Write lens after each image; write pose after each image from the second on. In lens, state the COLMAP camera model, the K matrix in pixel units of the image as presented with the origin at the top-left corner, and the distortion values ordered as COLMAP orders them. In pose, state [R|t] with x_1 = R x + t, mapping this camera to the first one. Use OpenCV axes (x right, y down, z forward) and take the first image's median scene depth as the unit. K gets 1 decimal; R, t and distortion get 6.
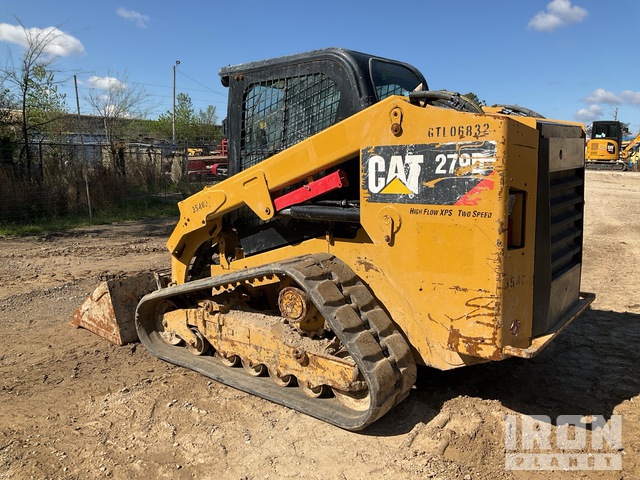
lens RADIAL K [[532.9, 0, 320.0], [0, 532.9, 240.0], [0, 0, 1]] dist [0.077544, 0.001740]
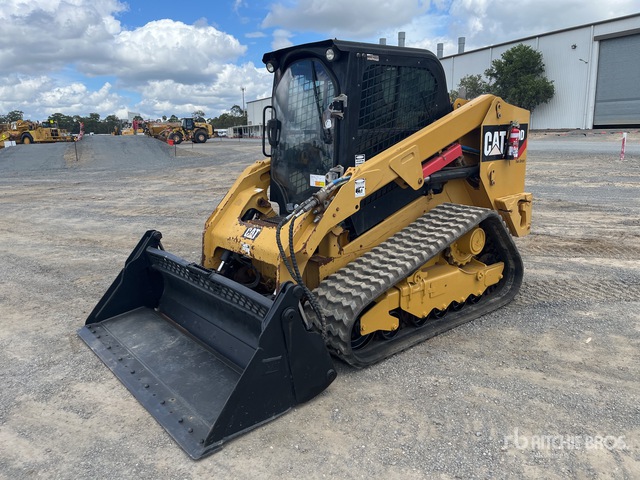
lens RADIAL K [[490.6, 0, 320.0], [0, 490.6, 240.0], [0, 0, 1]] dist [0.002733, 0.000184]
pose [[0.189844, -0.193396, 0.962578, -1.459862], [0.191459, 0.968878, 0.156902, -0.170790], [-0.962966, 0.154507, 0.220964, 1.211232]]
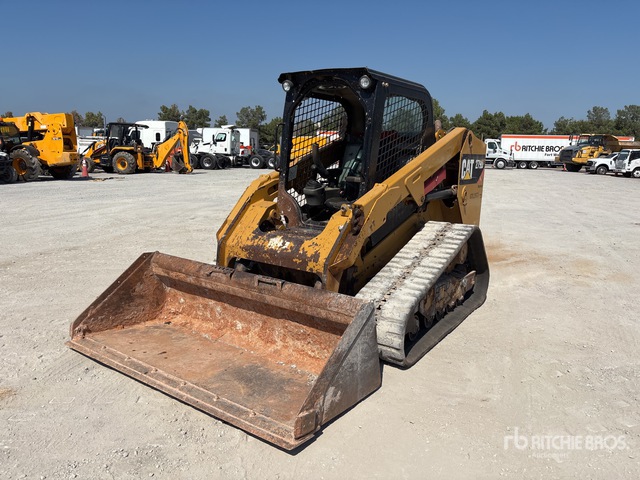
lens RADIAL K [[490.6, 0, 320.0], [0, 490.6, 240.0], [0, 0, 1]] dist [0.002733, 0.000184]
pose [[-0.060440, -0.144888, 0.987600, -1.571121], [0.144494, 0.977718, 0.152281, -0.214518], [-0.987658, 0.151906, -0.038158, 1.598679]]
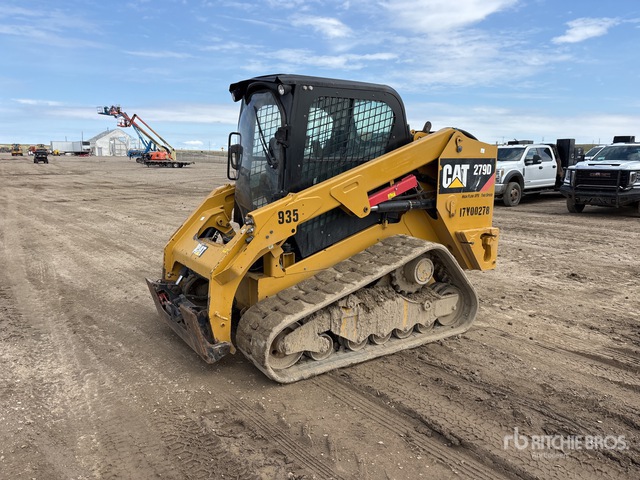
lens RADIAL K [[487.0, 0, 311.6], [0, 487.0, 240.5], [0, 0, 1]] dist [0.000573, -0.002078]
pose [[0.307748, -0.133945, 0.941992, -1.438337], [0.145769, 0.984991, 0.092437, -0.127998], [-0.940235, 0.108866, 0.322654, 0.938173]]
